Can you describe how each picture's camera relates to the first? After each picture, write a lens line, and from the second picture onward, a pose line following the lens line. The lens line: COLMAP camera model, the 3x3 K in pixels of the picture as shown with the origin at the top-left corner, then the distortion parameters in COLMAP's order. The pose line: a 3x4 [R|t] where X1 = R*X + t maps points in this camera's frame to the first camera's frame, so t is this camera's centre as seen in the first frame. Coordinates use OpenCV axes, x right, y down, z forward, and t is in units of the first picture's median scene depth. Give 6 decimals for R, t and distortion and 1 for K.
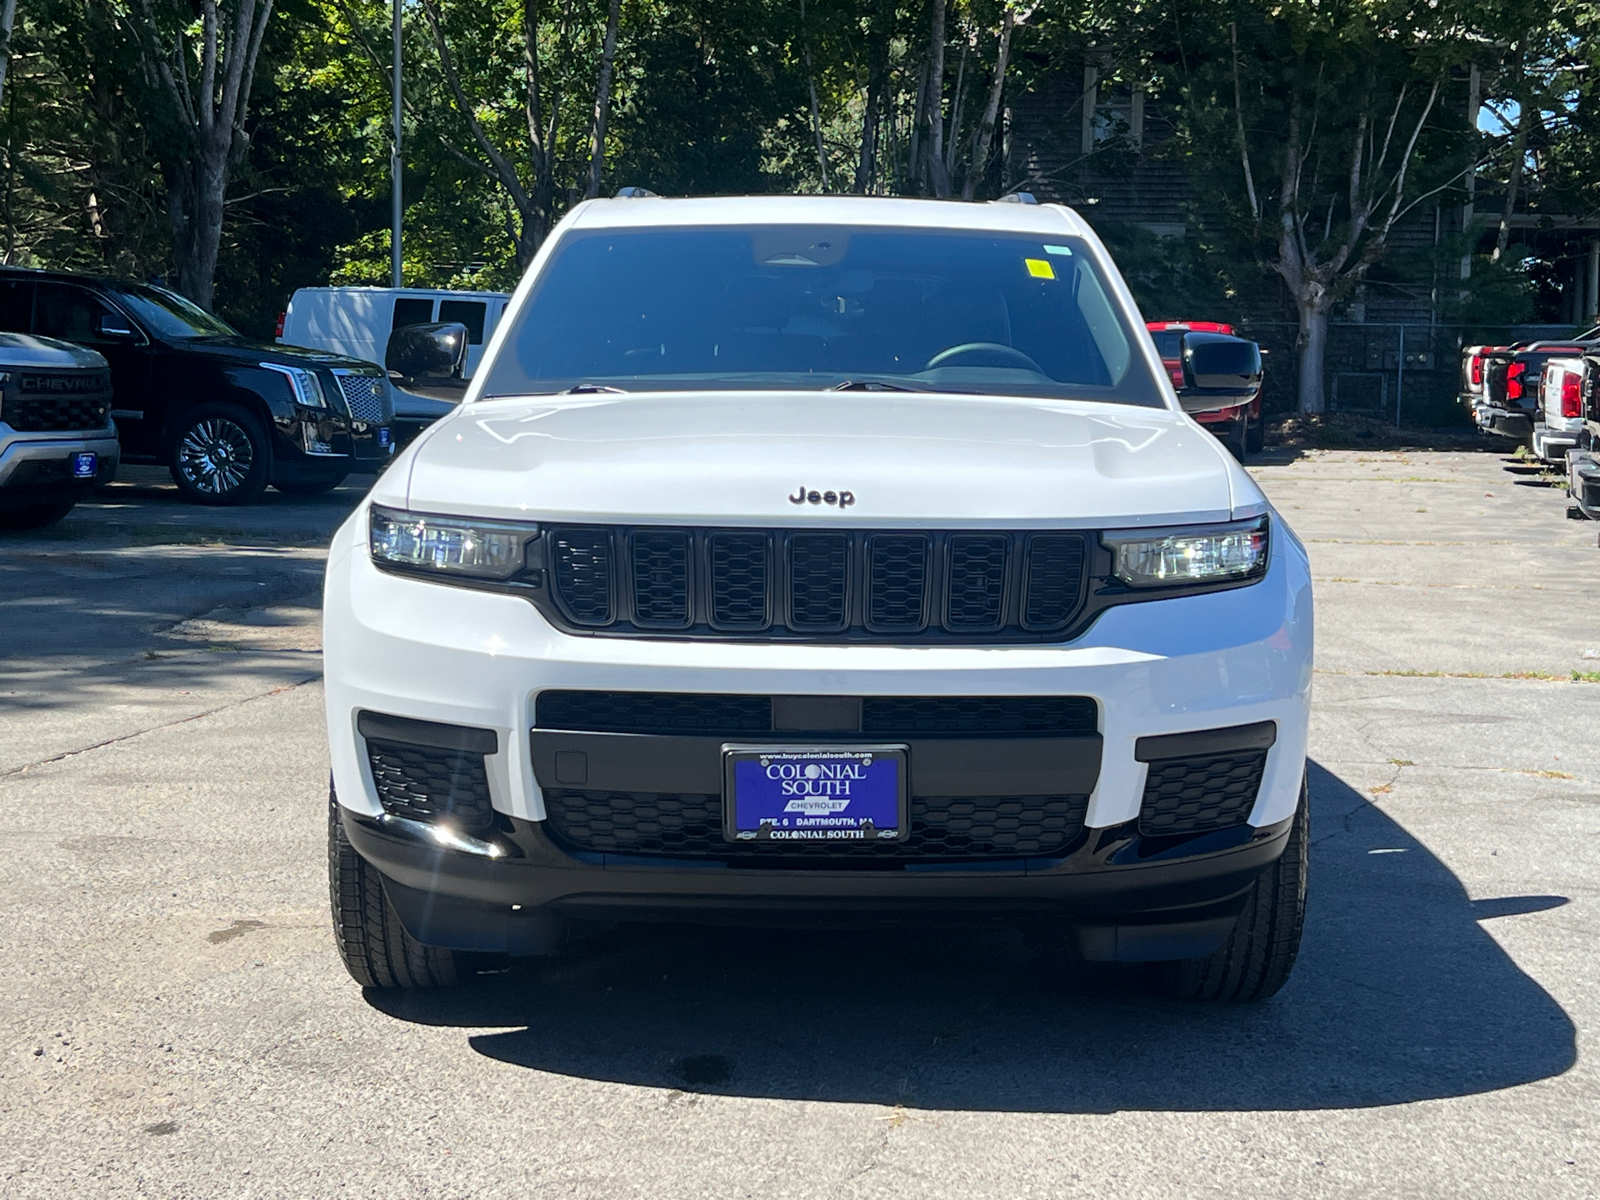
lens RADIAL K [[2555.0, 0, 817.2], [0, 2555.0, 596.1], [0, 0, 1]] dist [0.081663, -0.191855]
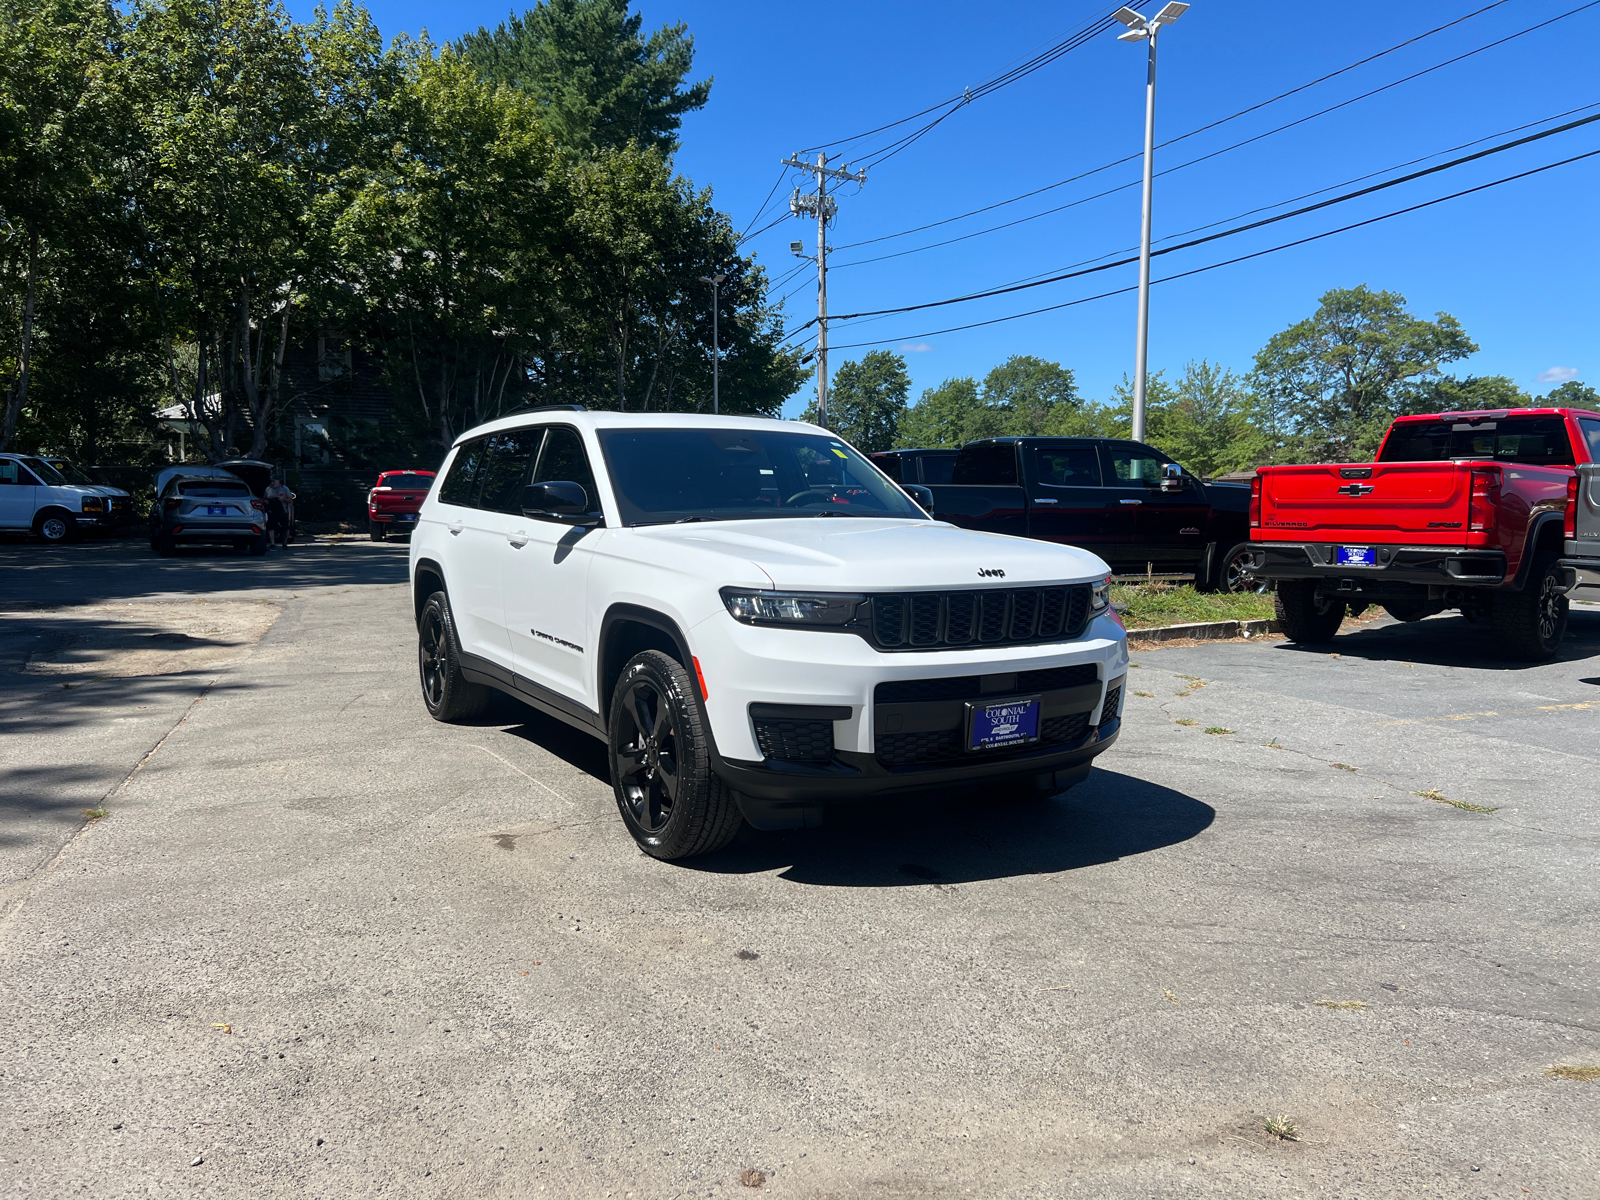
lens RADIAL K [[1222.3, 0, 810.0], [0, 1222.3, 609.2], [0, 0, 1]] dist [0.040846, -0.046498]
pose [[0.857810, -0.058145, 0.510668, -0.596377], [0.054329, 0.998272, 0.022403, -0.039122], [-0.511088, 0.008527, 0.859486, 0.257964]]
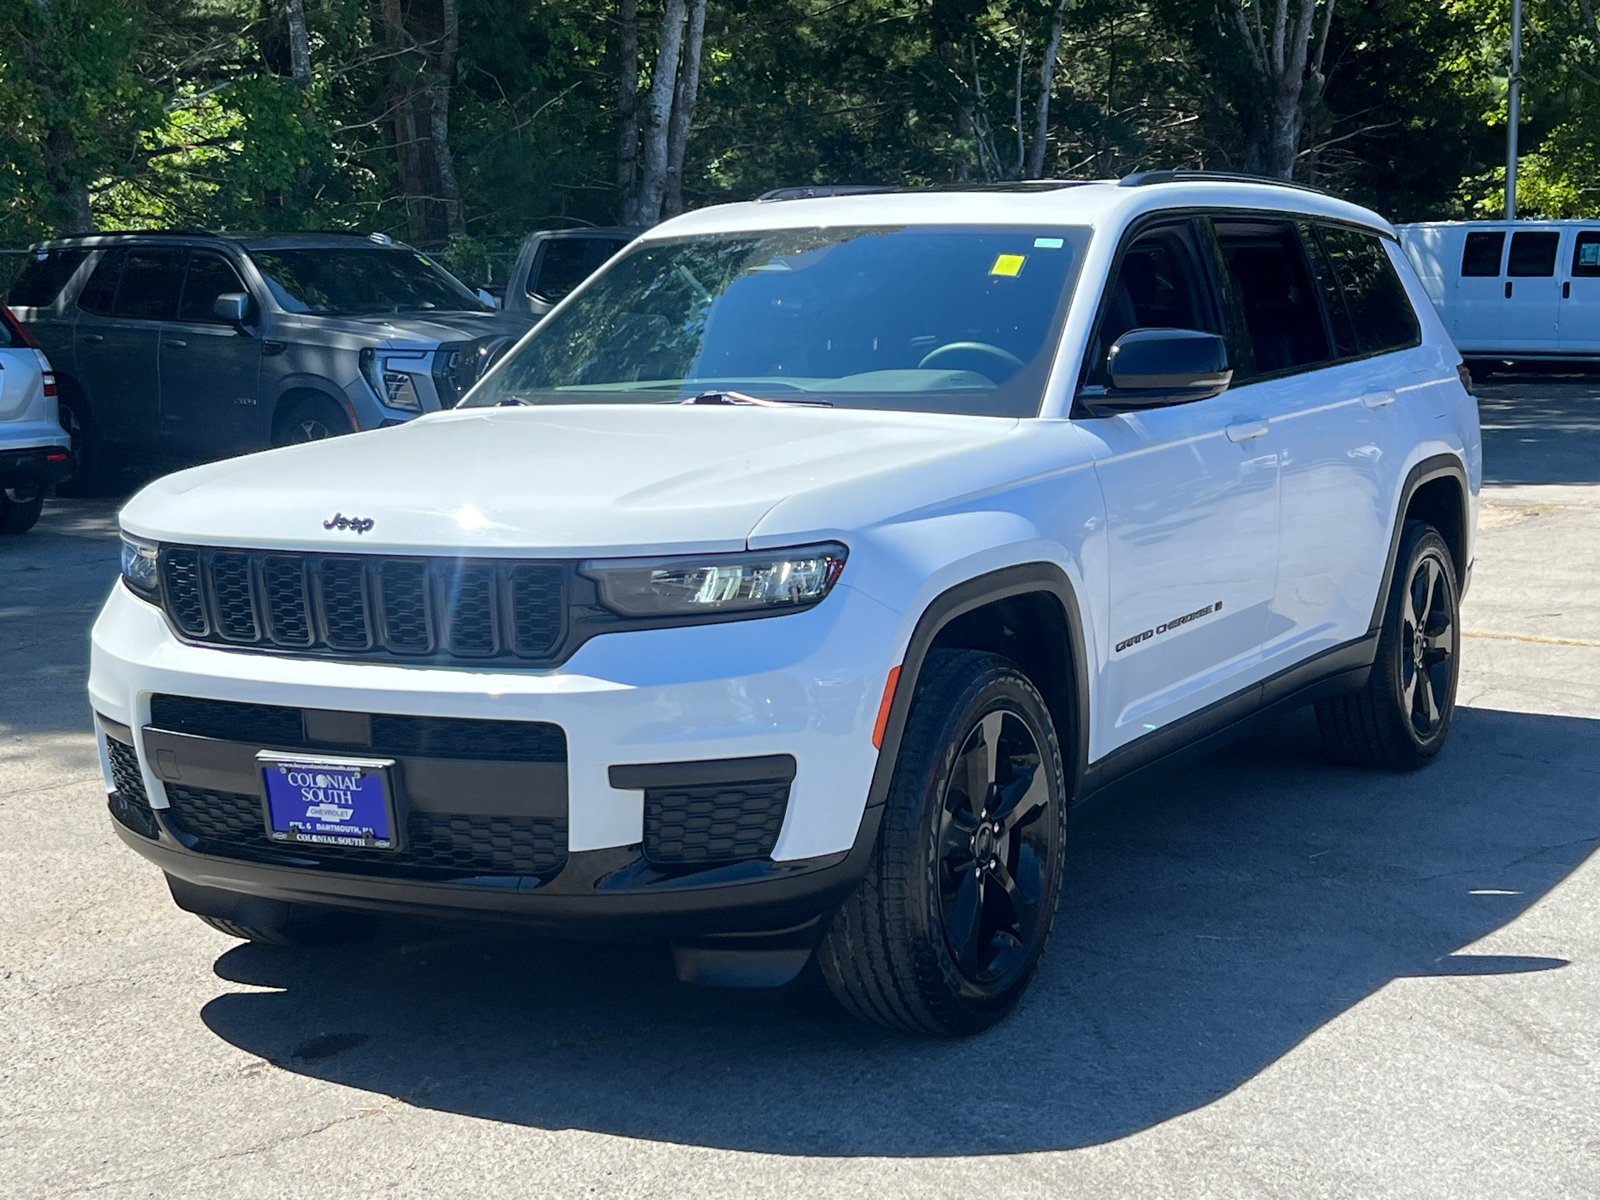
lens RADIAL K [[2555.0, 0, 817.2], [0, 2555.0, 596.1], [0, 0, 1]] dist [0.081663, -0.191855]
pose [[0.881619, 0.026210, -0.471234, 0.670544], [-0.013105, 0.999431, 0.031070, -0.043848], [0.471781, -0.021217, 0.881461, 0.150192]]
